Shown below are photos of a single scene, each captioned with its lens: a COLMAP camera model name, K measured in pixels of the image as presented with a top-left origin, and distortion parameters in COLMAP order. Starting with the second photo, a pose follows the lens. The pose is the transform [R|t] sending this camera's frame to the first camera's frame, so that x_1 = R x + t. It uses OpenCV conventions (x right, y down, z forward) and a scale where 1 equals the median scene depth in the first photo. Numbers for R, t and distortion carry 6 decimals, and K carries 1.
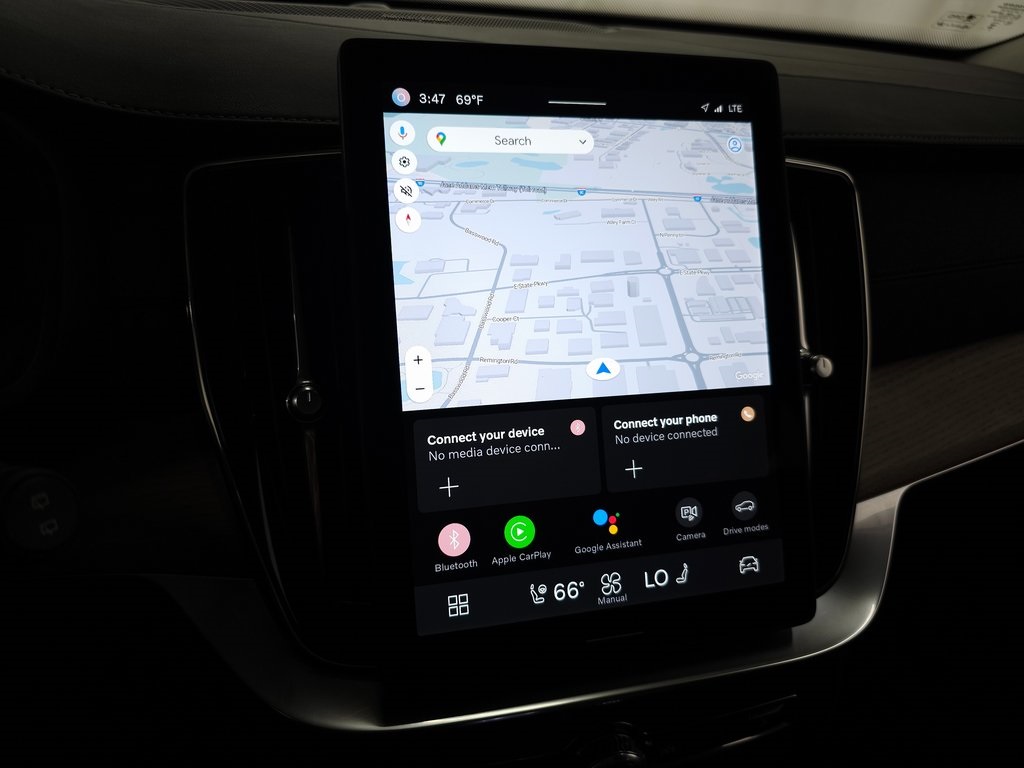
lens RADIAL K [[688.5, 0, 505.7], [0, 688.5, 374.9], [0, 0, 1]] dist [0.009371, -0.020251]
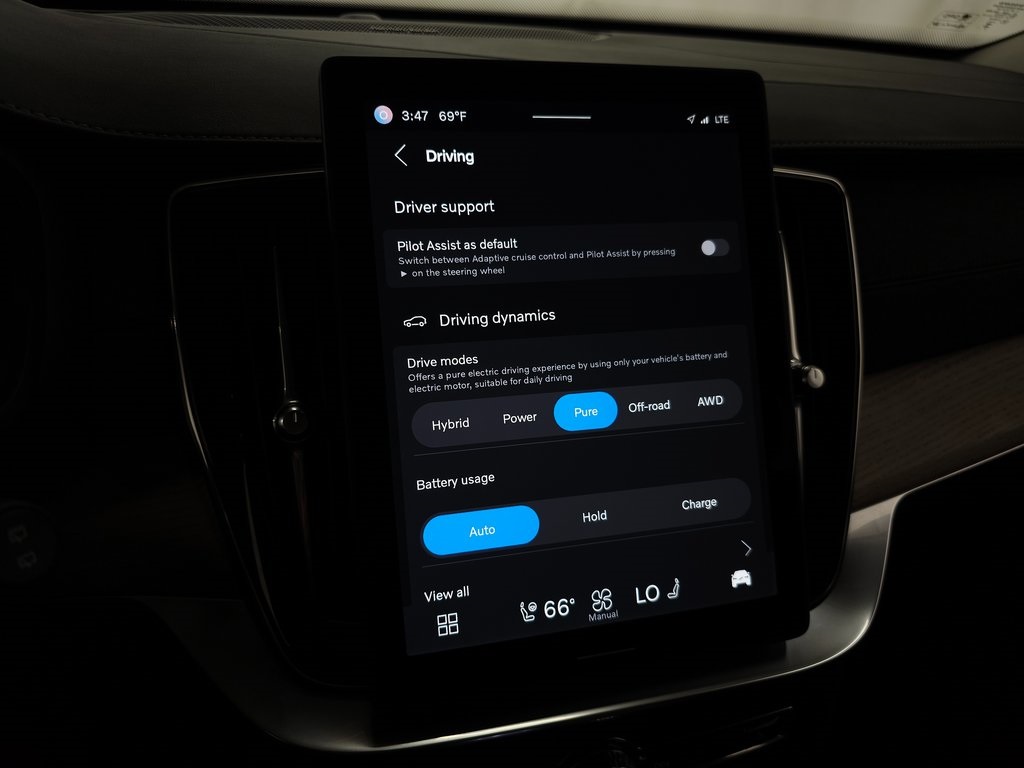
lens RADIAL K [[688.5, 0, 507.1], [0, 688.5, 378.6], [0, 0, 1]] dist [0.009371, -0.020251]
pose [[0.999897, -0.013619, -0.004605, 0.023702], [0.013632, 0.999903, 0.002875, -0.020698], [0.004565, -0.002938, 0.999985, 0.004465]]
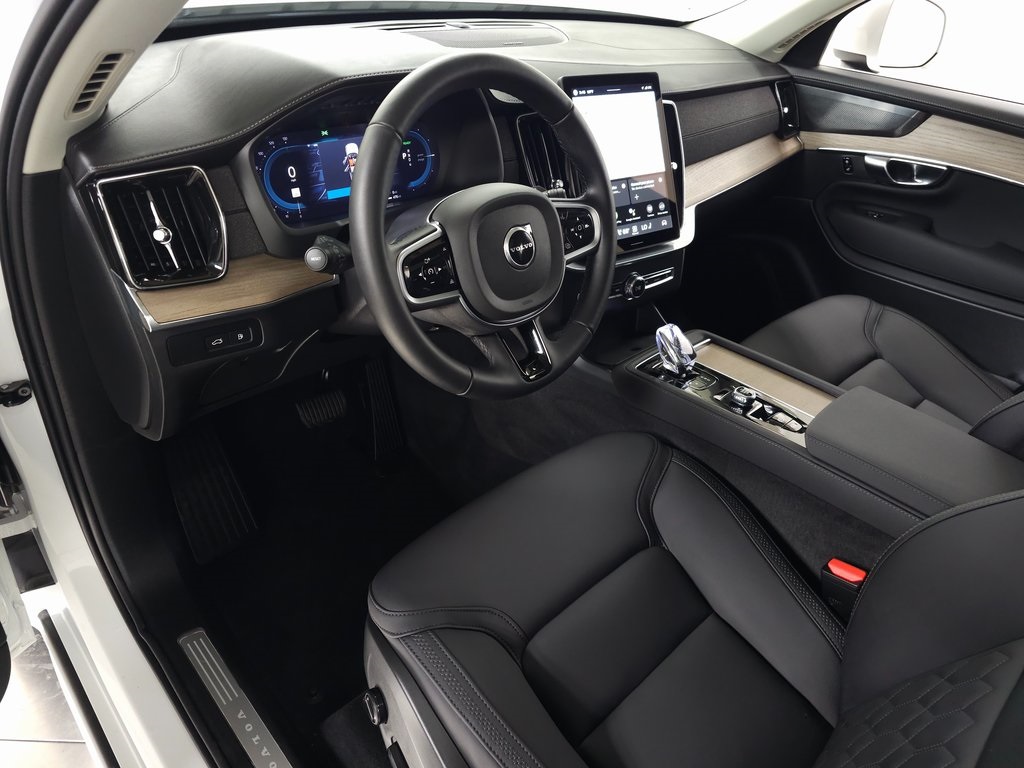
lens RADIAL K [[688.5, 0, 494.9], [0, 688.5, 403.9], [0, 0, 1]] dist [0.009371, -0.020251]
pose [[0.933778, -0.186910, 0.305162, -1.753961], [0.127321, 0.970483, 0.204820, 0.342622], [-0.334437, -0.152403, 0.930013, -2.205135]]
